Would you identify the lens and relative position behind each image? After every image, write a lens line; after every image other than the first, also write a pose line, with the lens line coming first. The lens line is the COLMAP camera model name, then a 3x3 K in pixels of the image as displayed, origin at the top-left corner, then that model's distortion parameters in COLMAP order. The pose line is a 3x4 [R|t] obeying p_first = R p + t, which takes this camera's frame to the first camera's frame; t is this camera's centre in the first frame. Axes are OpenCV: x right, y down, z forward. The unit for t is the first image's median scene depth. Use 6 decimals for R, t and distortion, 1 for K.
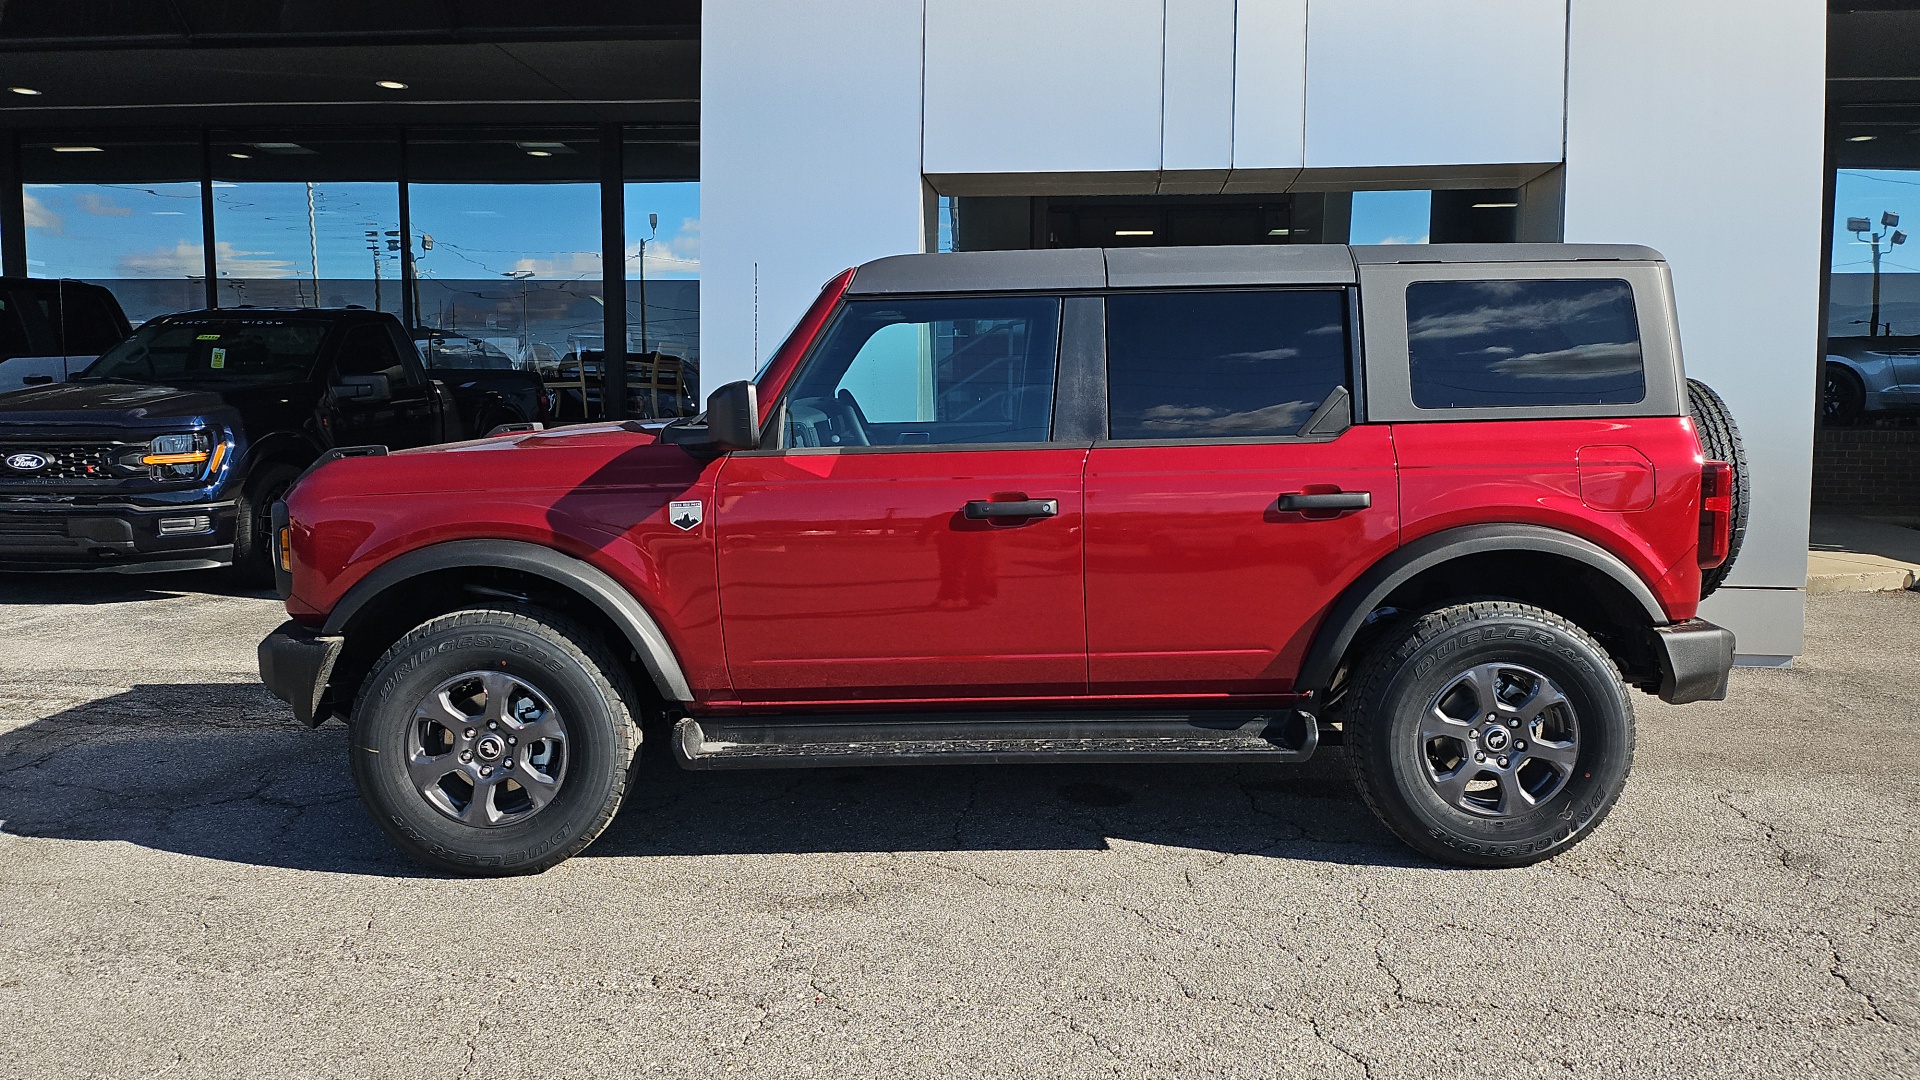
lens RADIAL K [[1340.0, 0, 960.0], [0, 1340.0, 540.0], [0, 0, 1]] dist [0.002542, -0.001703]
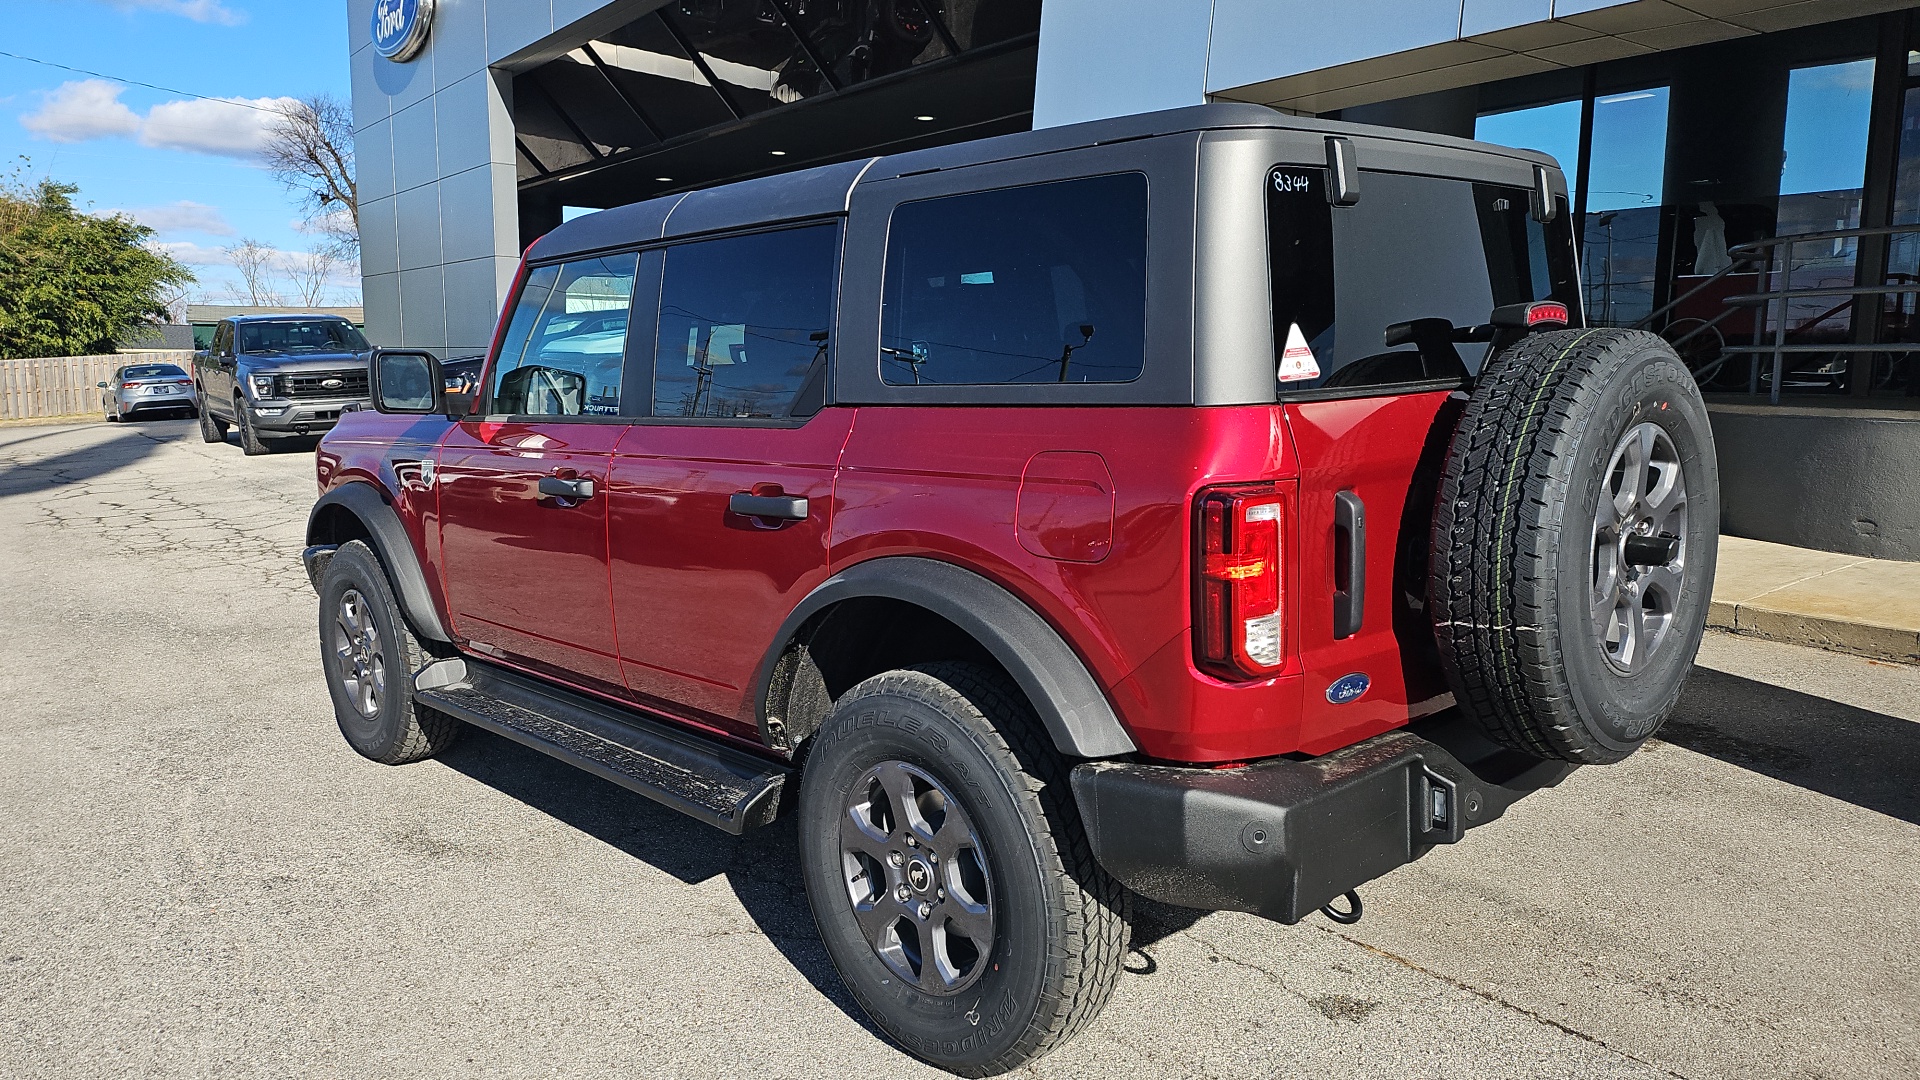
lens RADIAL K [[1340.0, 0, 960.0], [0, 1340.0, 540.0], [0, 0, 1]] dist [0.002542, -0.001703]
pose [[0.715431, 0.104872, -0.690768, 0.868436], [-0.086577, 0.994358, 0.061294, -0.064917], [0.693299, 0.015953, 0.720474, 0.518682]]
